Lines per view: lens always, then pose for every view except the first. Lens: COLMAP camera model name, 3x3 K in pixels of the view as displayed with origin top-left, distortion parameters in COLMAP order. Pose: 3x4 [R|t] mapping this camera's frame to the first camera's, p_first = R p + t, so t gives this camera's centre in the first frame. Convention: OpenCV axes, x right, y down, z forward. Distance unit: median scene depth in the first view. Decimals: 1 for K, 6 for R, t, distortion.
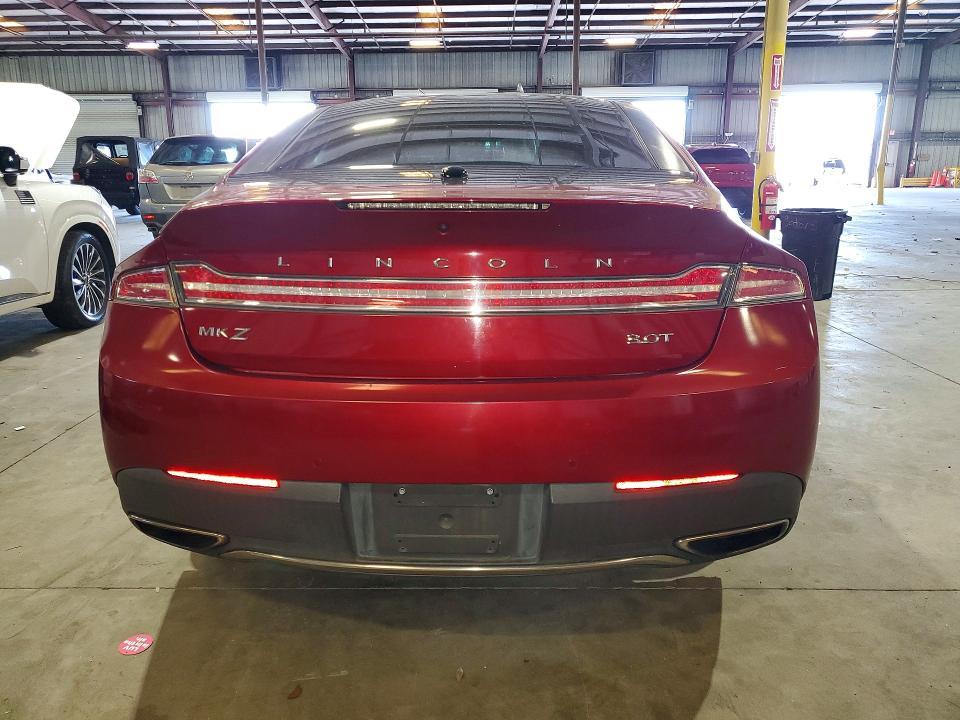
lens RADIAL K [[786.2, 0, 445.7], [0, 786.2, 357.1], [0, 0, 1]] dist [0.030849, -0.000319]
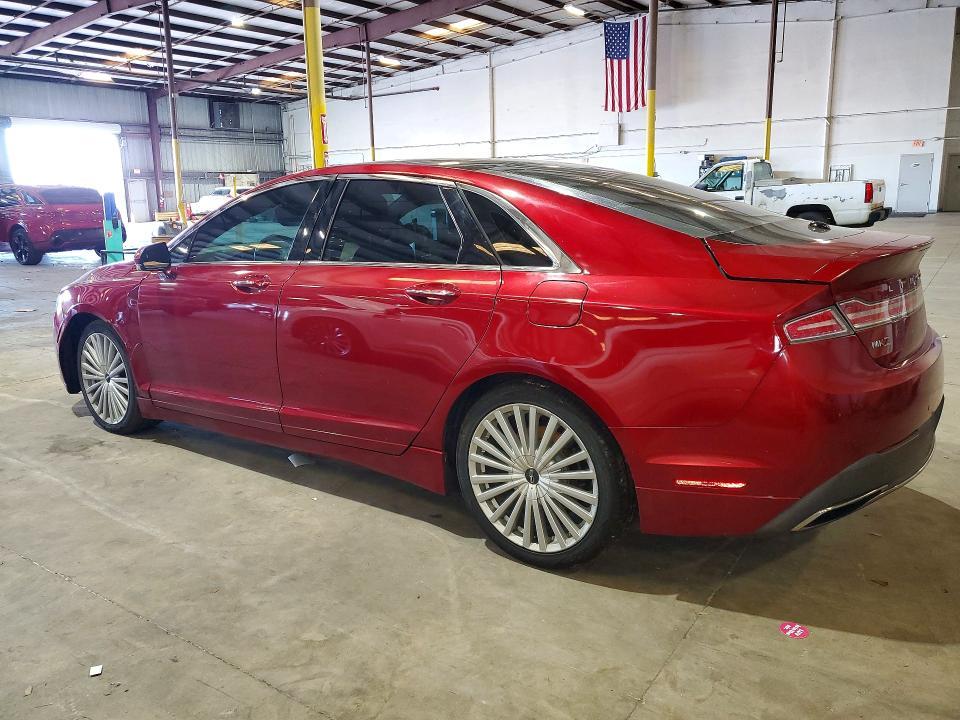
lens RADIAL K [[804.2, 0, 480.0], [0, 804.2, 360.0], [0, 0, 1]] dist [0.011432, 0.003983]
pose [[0.492473, -0.183360, 0.850793, -0.195408], [0.216100, 0.972704, 0.084547, -0.028600], [-0.843072, 0.142219, 0.518655, 0.089596]]
